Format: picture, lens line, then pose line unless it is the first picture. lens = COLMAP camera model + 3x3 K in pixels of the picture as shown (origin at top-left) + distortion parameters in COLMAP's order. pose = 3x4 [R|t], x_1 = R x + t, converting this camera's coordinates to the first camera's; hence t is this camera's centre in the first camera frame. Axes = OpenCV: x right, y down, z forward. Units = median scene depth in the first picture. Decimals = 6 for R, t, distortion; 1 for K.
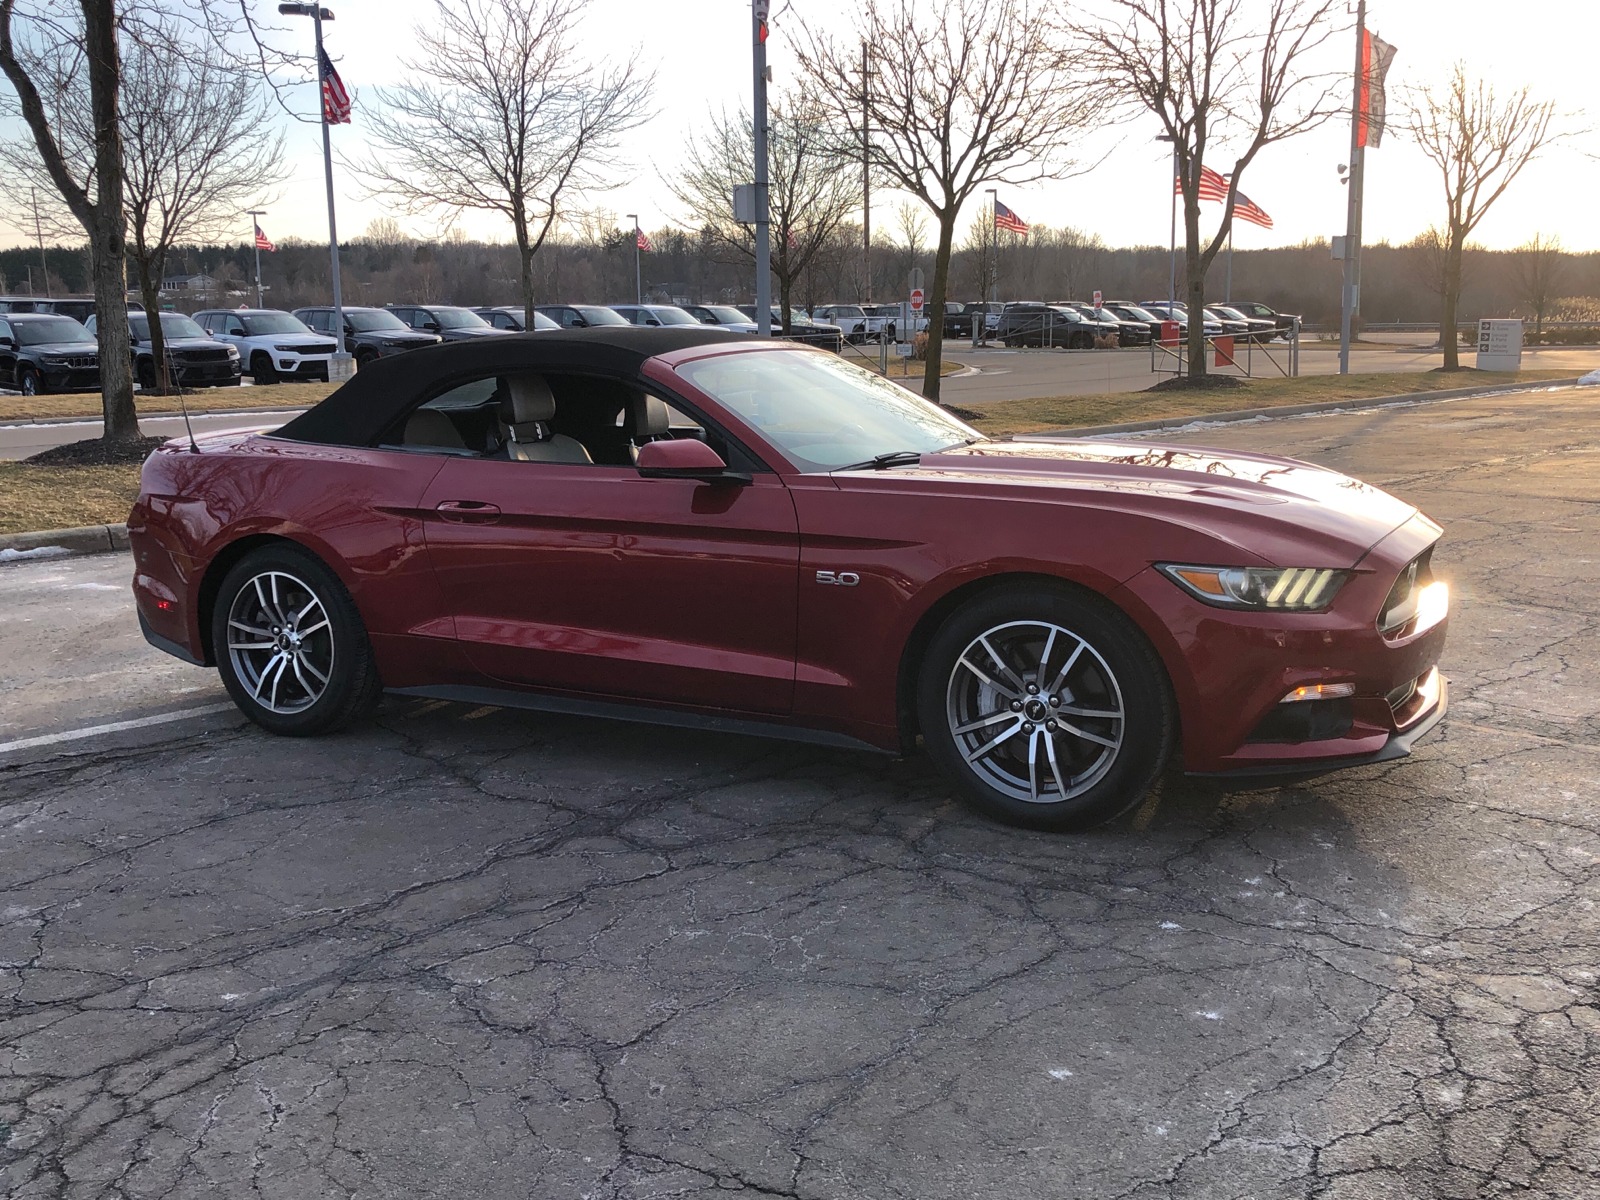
lens RADIAL K [[1567.3, 0, 795.3], [0, 1567.3, 593.7], [0, 0, 1]] dist [0.073703, -0.181223]
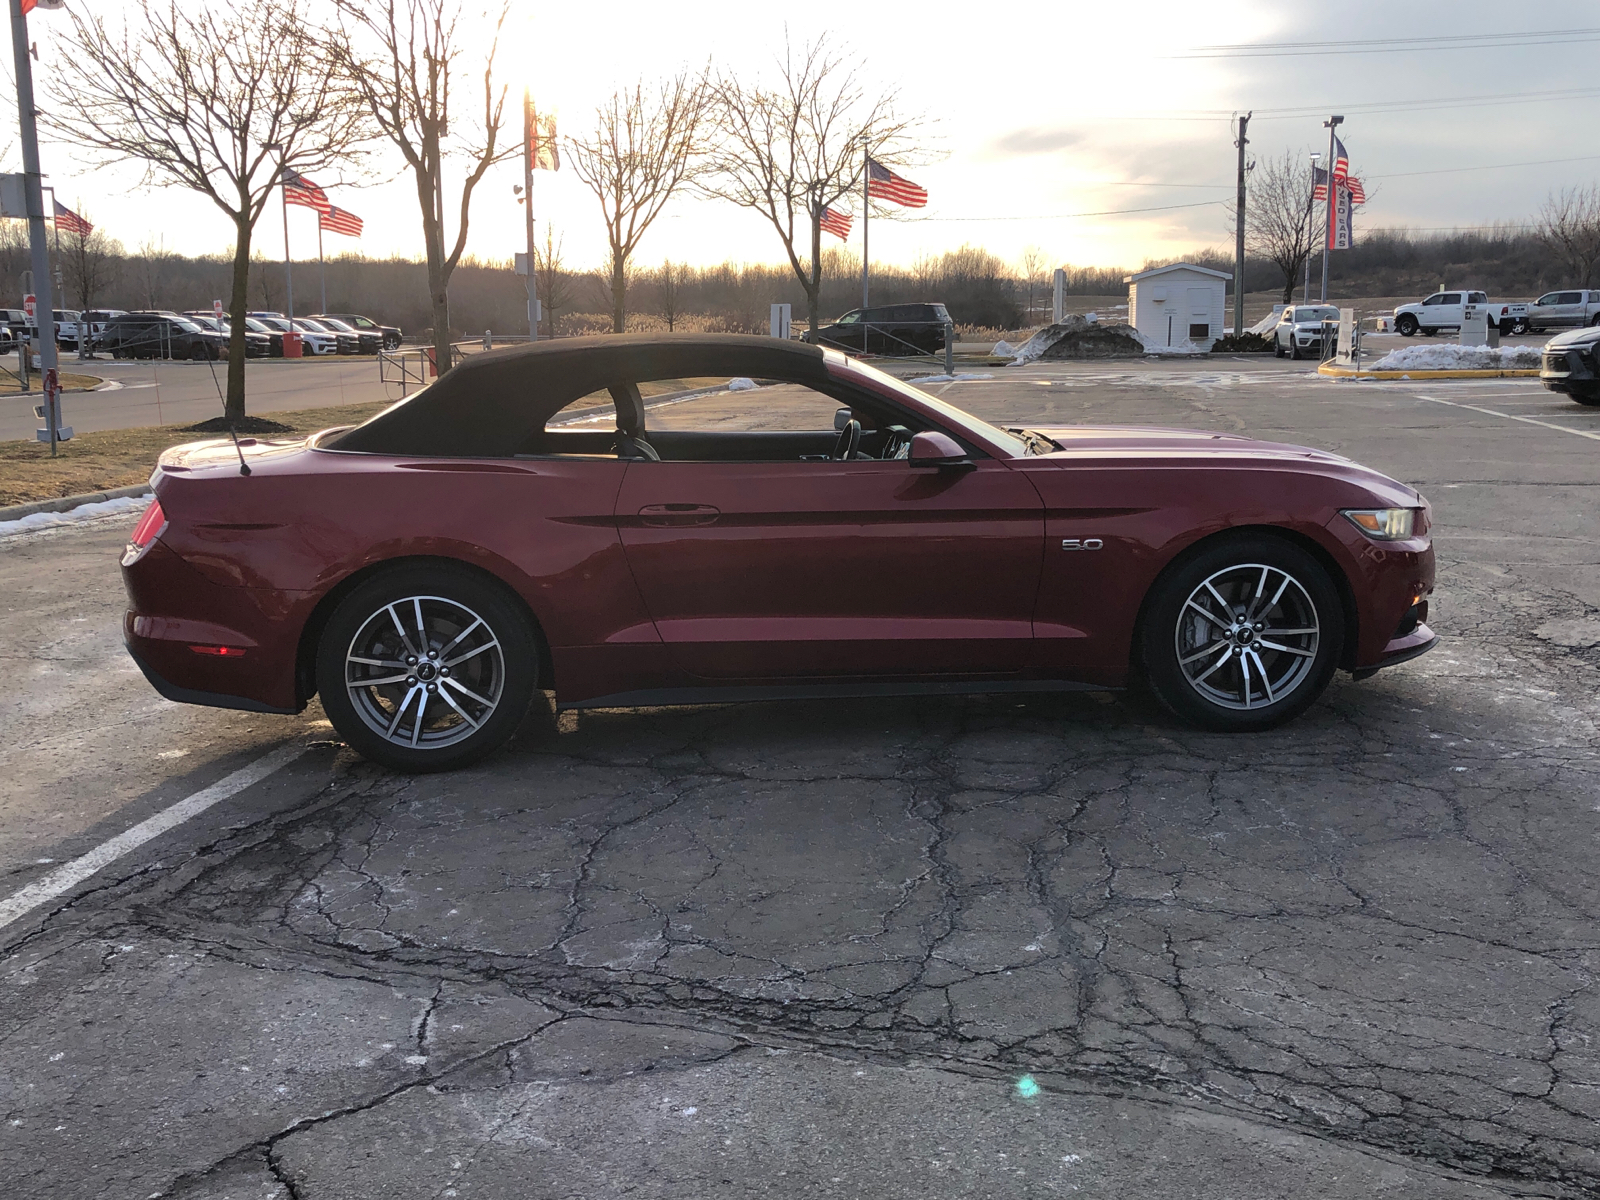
lens RADIAL K [[1567.3, 0, 795.3], [0, 1567.3, 593.7], [0, 0, 1]] dist [0.073703, -0.181223]
pose [[0.835081, -0.087707, 0.543091, -0.766399], [0.091668, 0.995592, 0.019832, -0.015866], [-0.542436, 0.033223, 0.839440, 0.127424]]
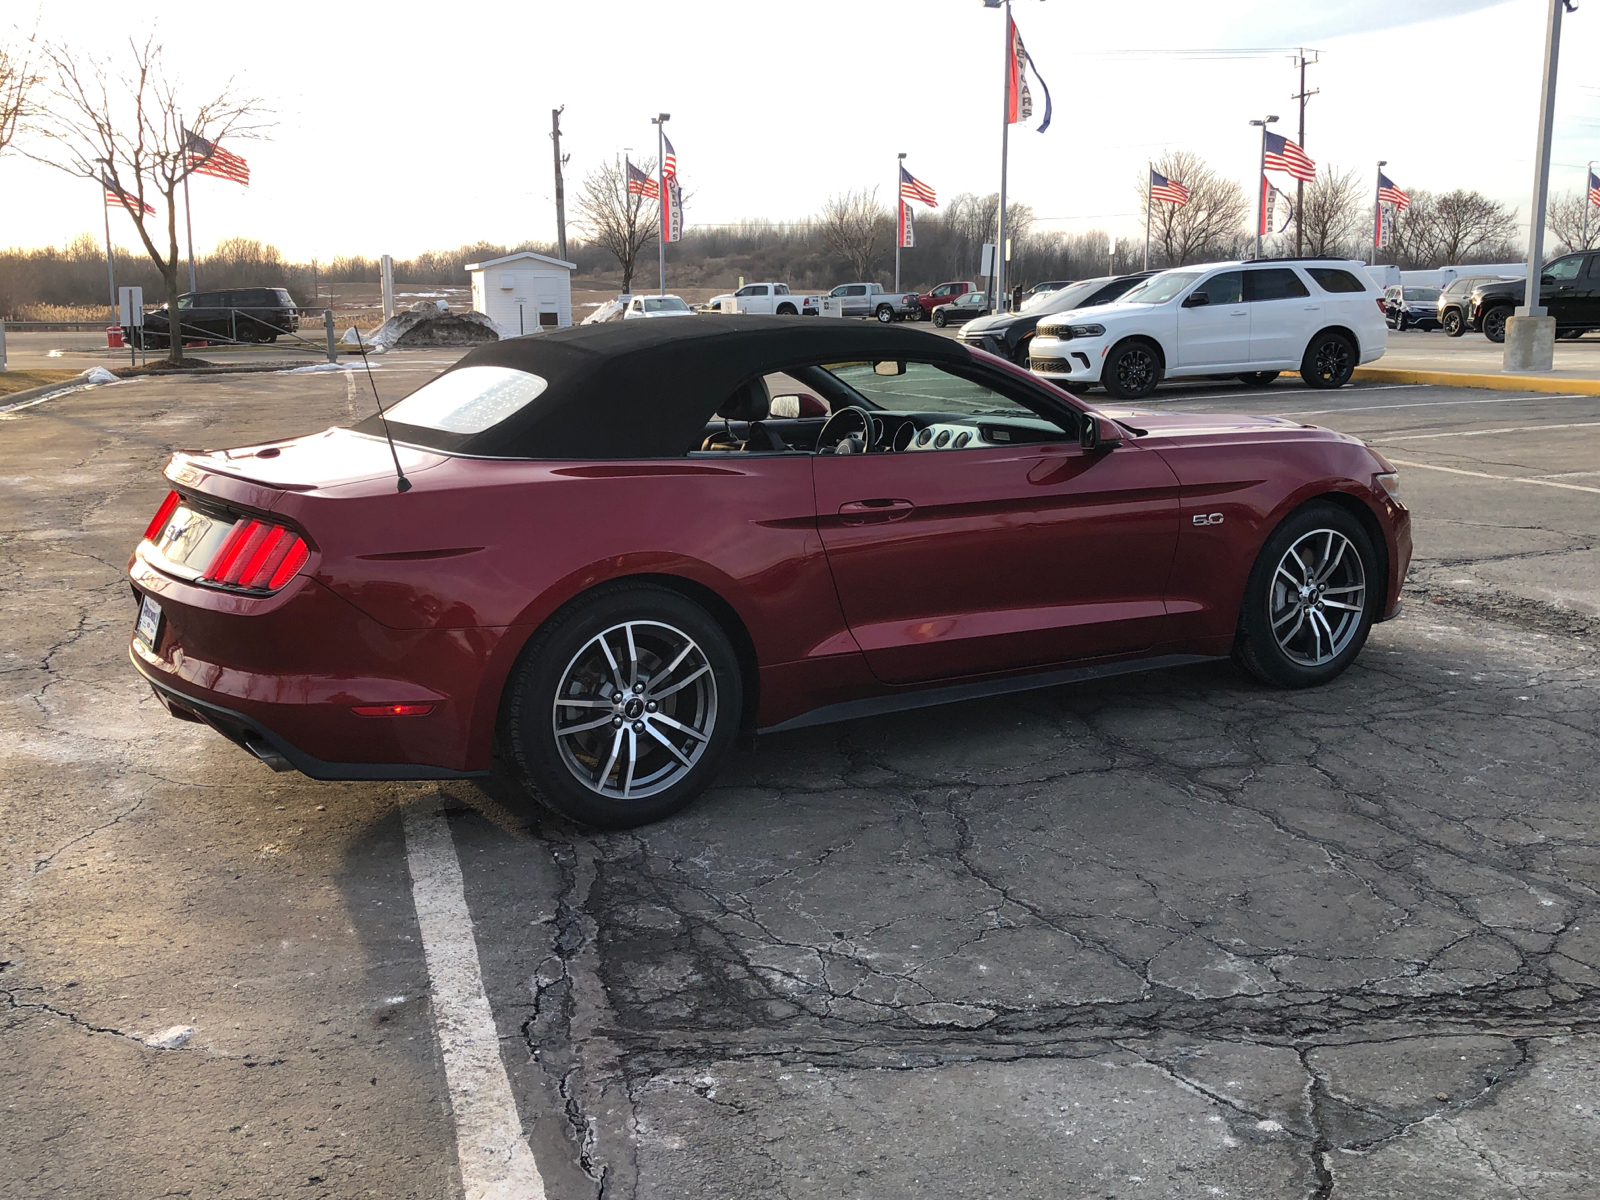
lens RADIAL K [[1567.3, 0, 795.3], [0, 1567.3, 593.7], [0, 0, 1]] dist [0.073703, -0.181223]
pose [[0.519886, -0.144481, 0.841928, -1.123441], [0.145459, 0.986172, 0.079415, -0.092652], [-0.841760, 0.081179, 0.533713, 0.604562]]
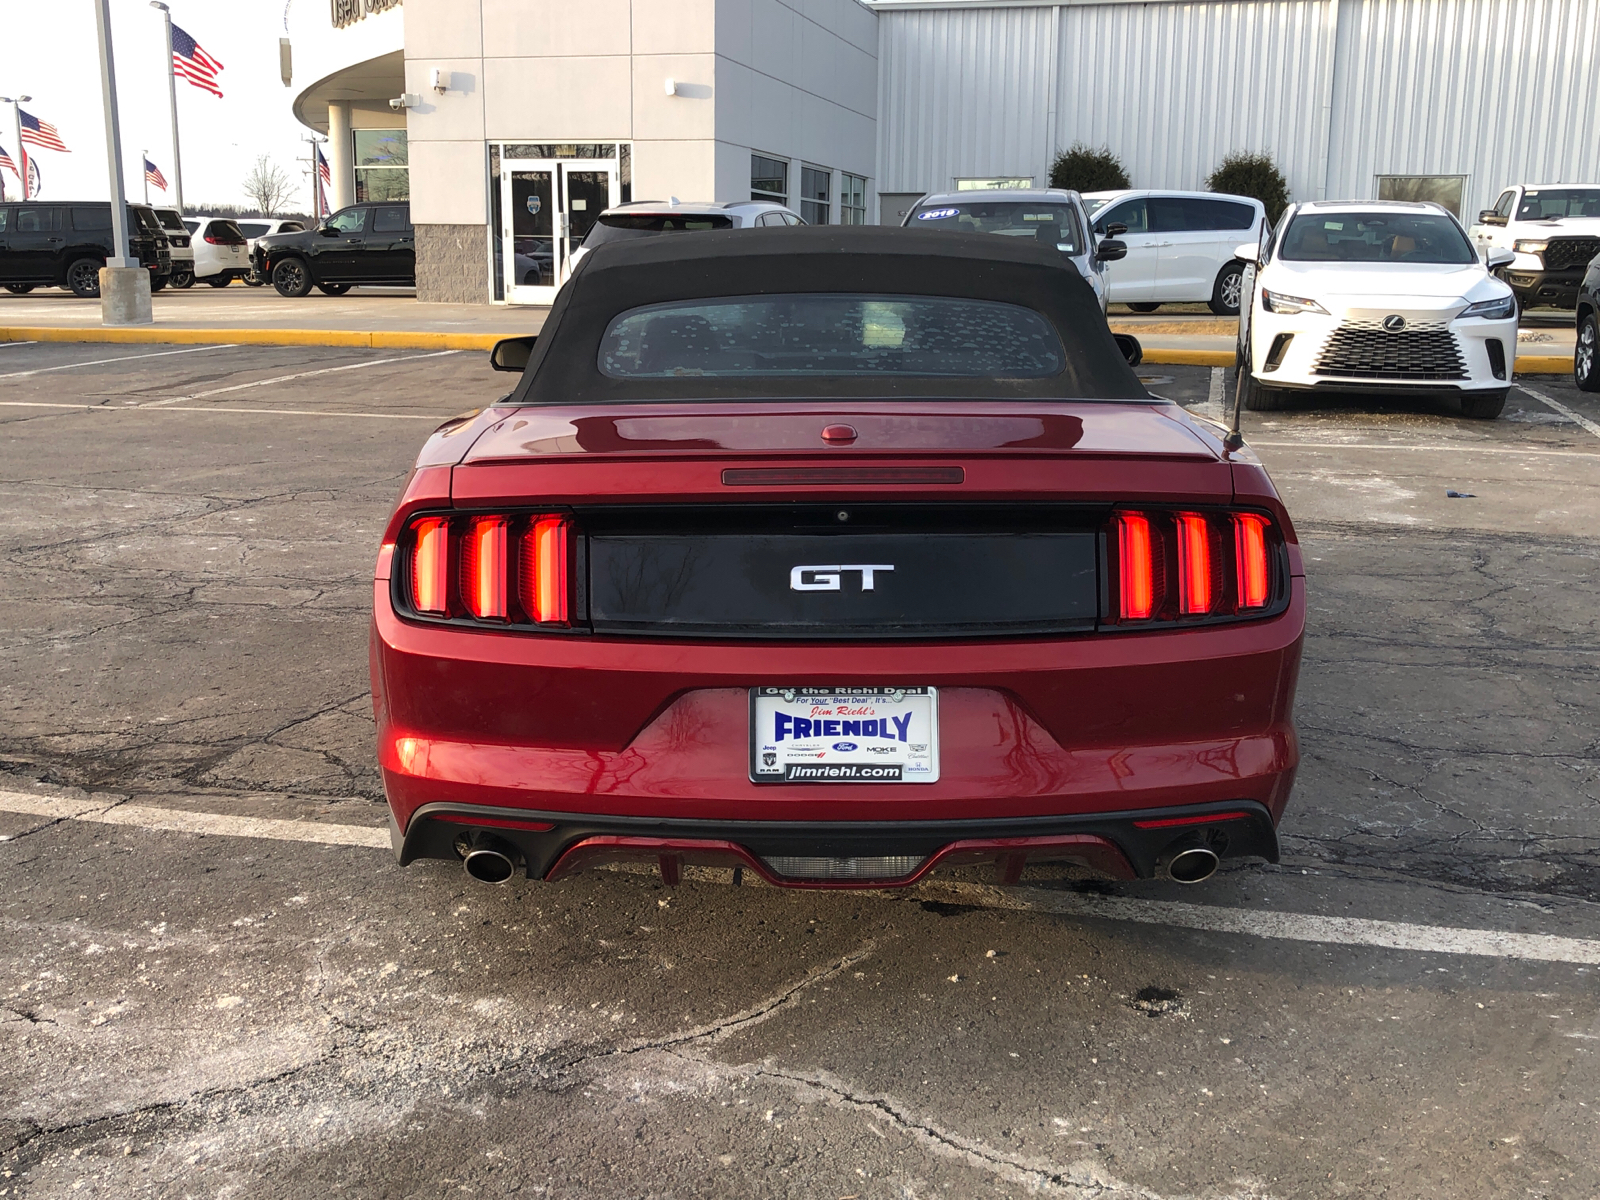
lens RADIAL K [[1582.3, 0, 797.2], [0, 1582.3, 548.9], [0, 0, 1]] dist [0.066905, -0.141282]
pose [[-0.466367, -0.145165, 0.872599, -0.979789], [0.155834, 0.957533, 0.242581, -0.260309], [-0.870757, 0.249113, -0.423941, 1.708105]]
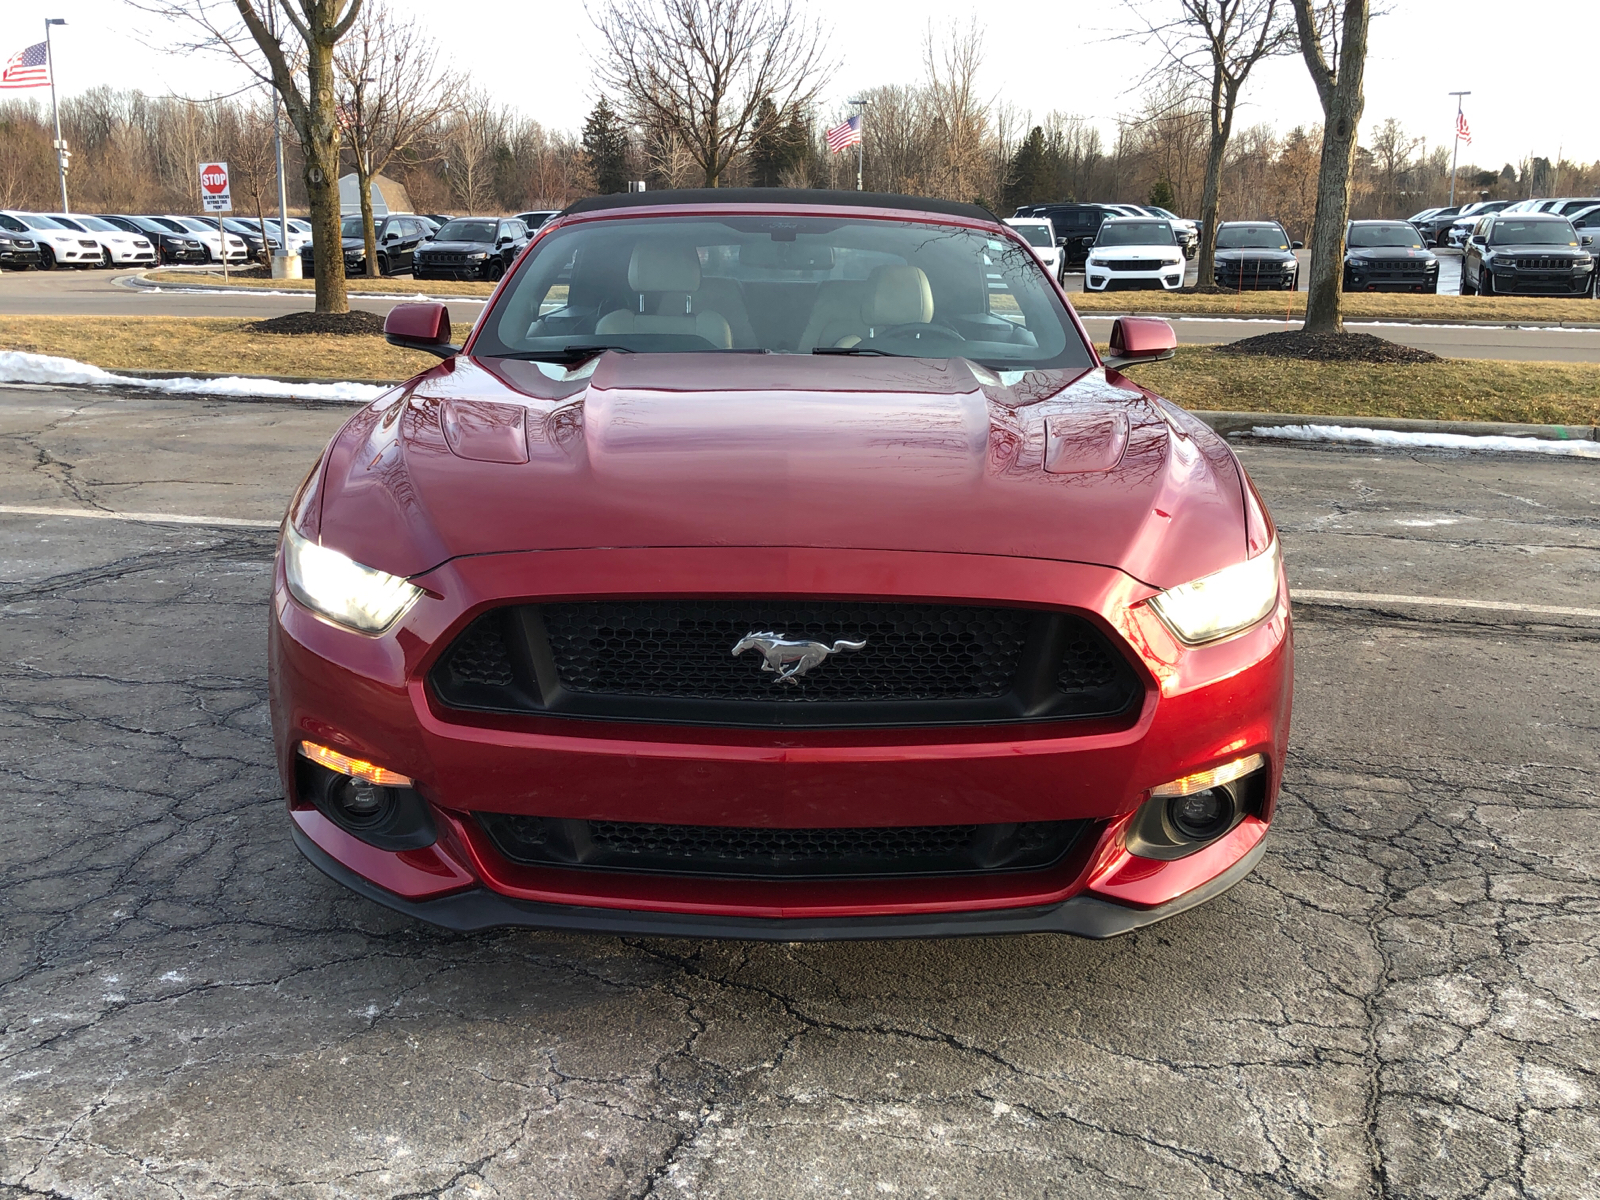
lens RADIAL K [[1567.3, 0, 795.3], [0, 1567.3, 593.7], [0, 0, 1]] dist [0.073703, -0.181223]
pose [[0.484431, 0.217641, -0.847325, 0.817987], [-0.169057, 0.973592, 0.153420, -0.110555], [0.858339, 0.068925, 0.508432, 0.739483]]
